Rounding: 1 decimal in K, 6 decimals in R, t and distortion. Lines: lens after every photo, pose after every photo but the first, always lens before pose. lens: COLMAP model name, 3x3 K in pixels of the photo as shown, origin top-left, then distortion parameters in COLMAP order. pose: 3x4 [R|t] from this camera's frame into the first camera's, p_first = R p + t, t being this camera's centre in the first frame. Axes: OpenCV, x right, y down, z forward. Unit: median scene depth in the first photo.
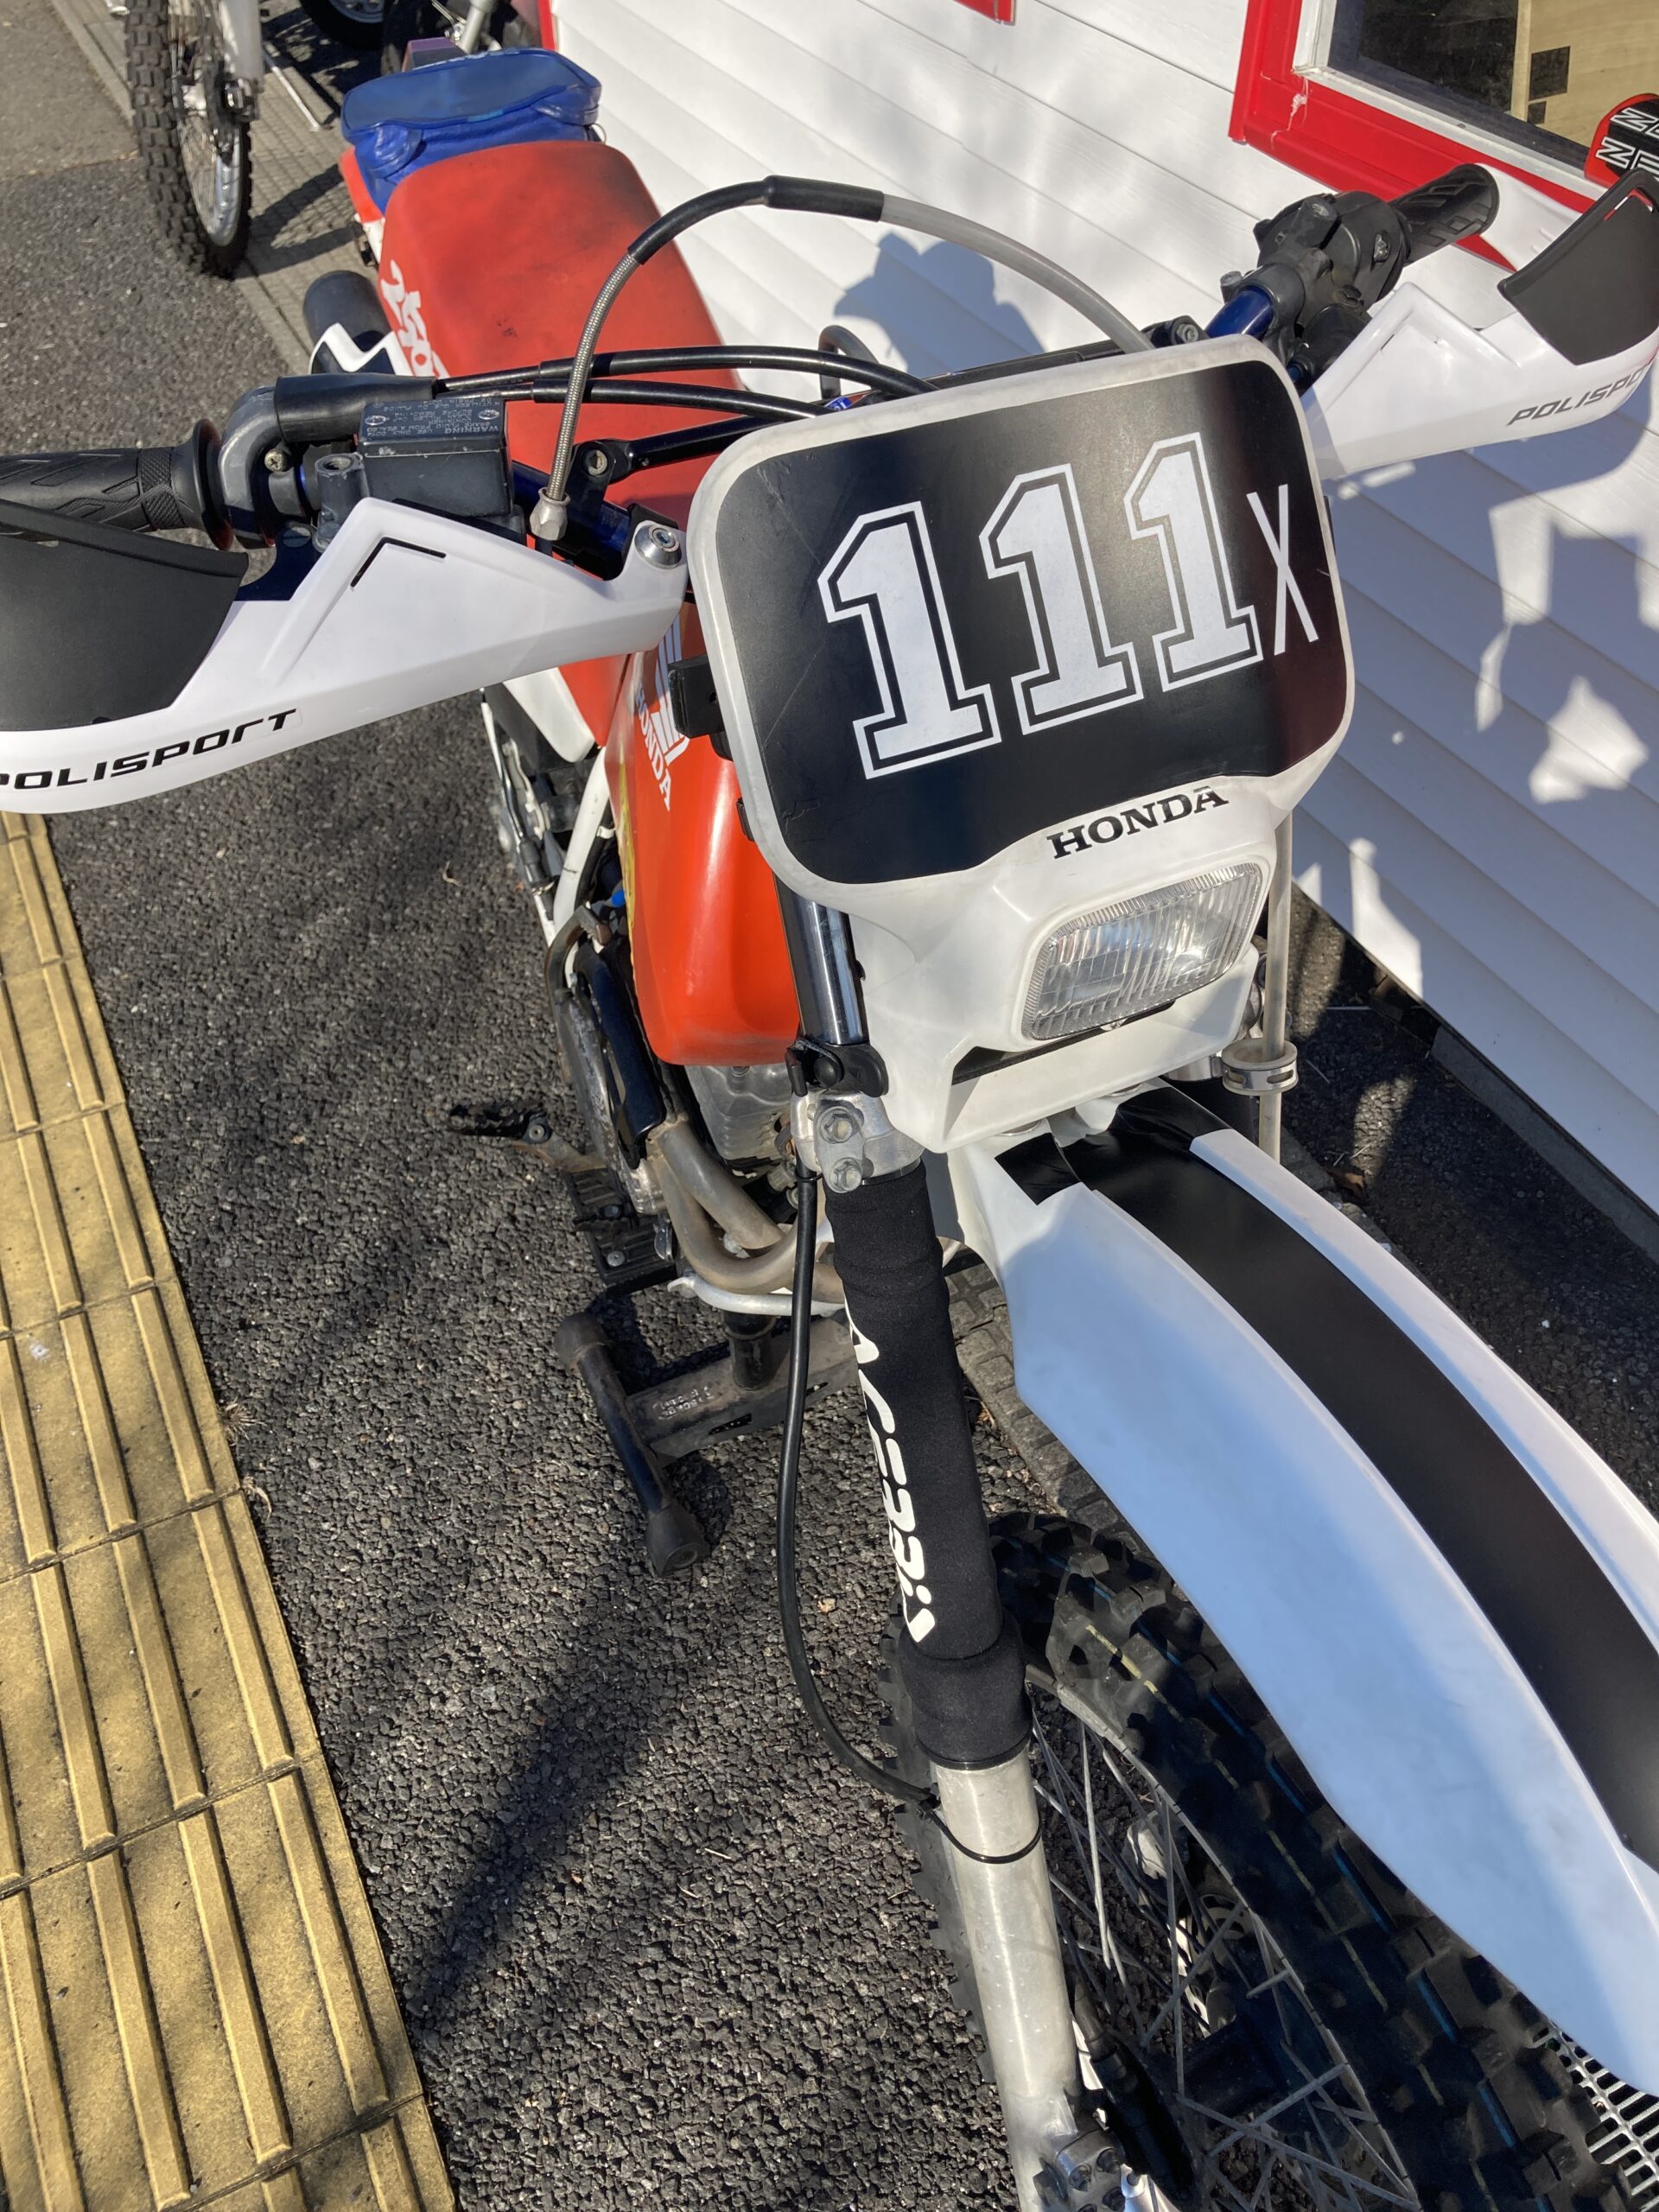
lens RADIAL K [[1807.2, 0, 829.5], [0, 1807.2, 1106.0], [0, 0, 1]] dist [0.055115, -0.115108]
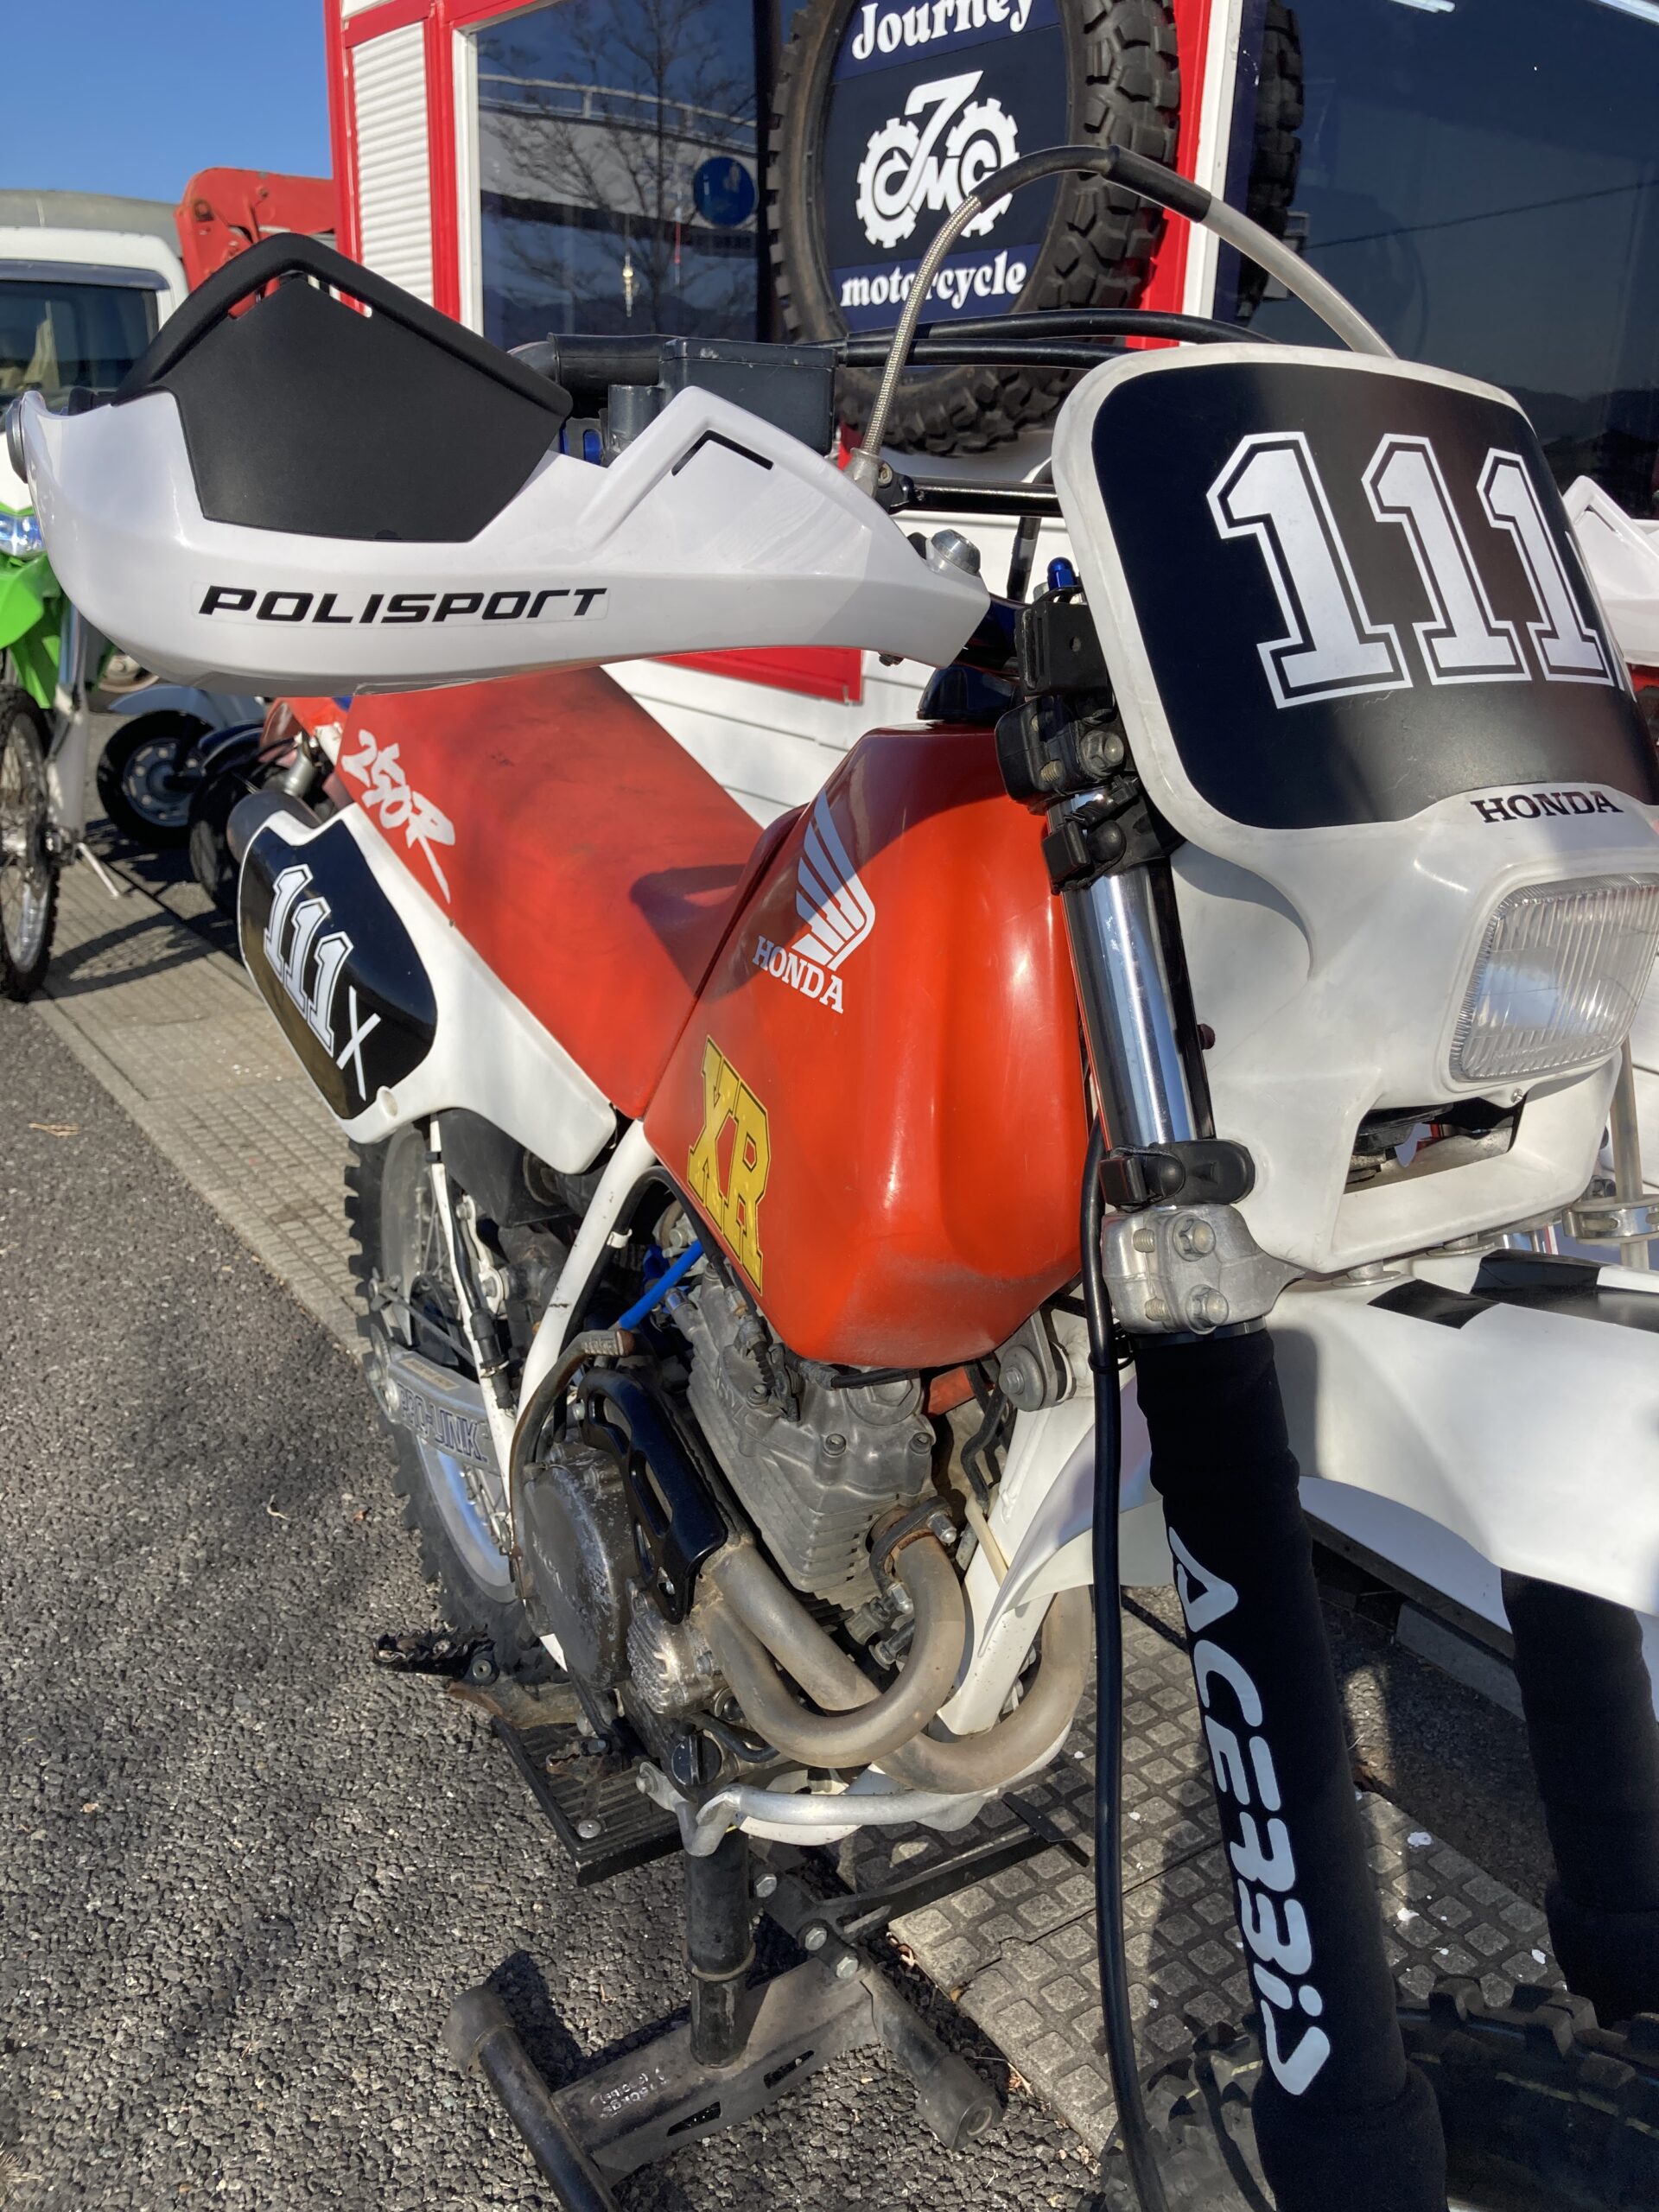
lens RADIAL K [[1807.2, 0, 829.5], [0, 1807.2, 1106.0], [0, 0, 1]] dist [0.055115, -0.115108]
pose [[0.986584, -0.004434, 0.163196, -0.114763], [0.074509, 0.901681, -0.425934, 0.116325], [-0.145262, 0.432380, 0.889914, 0.131257]]
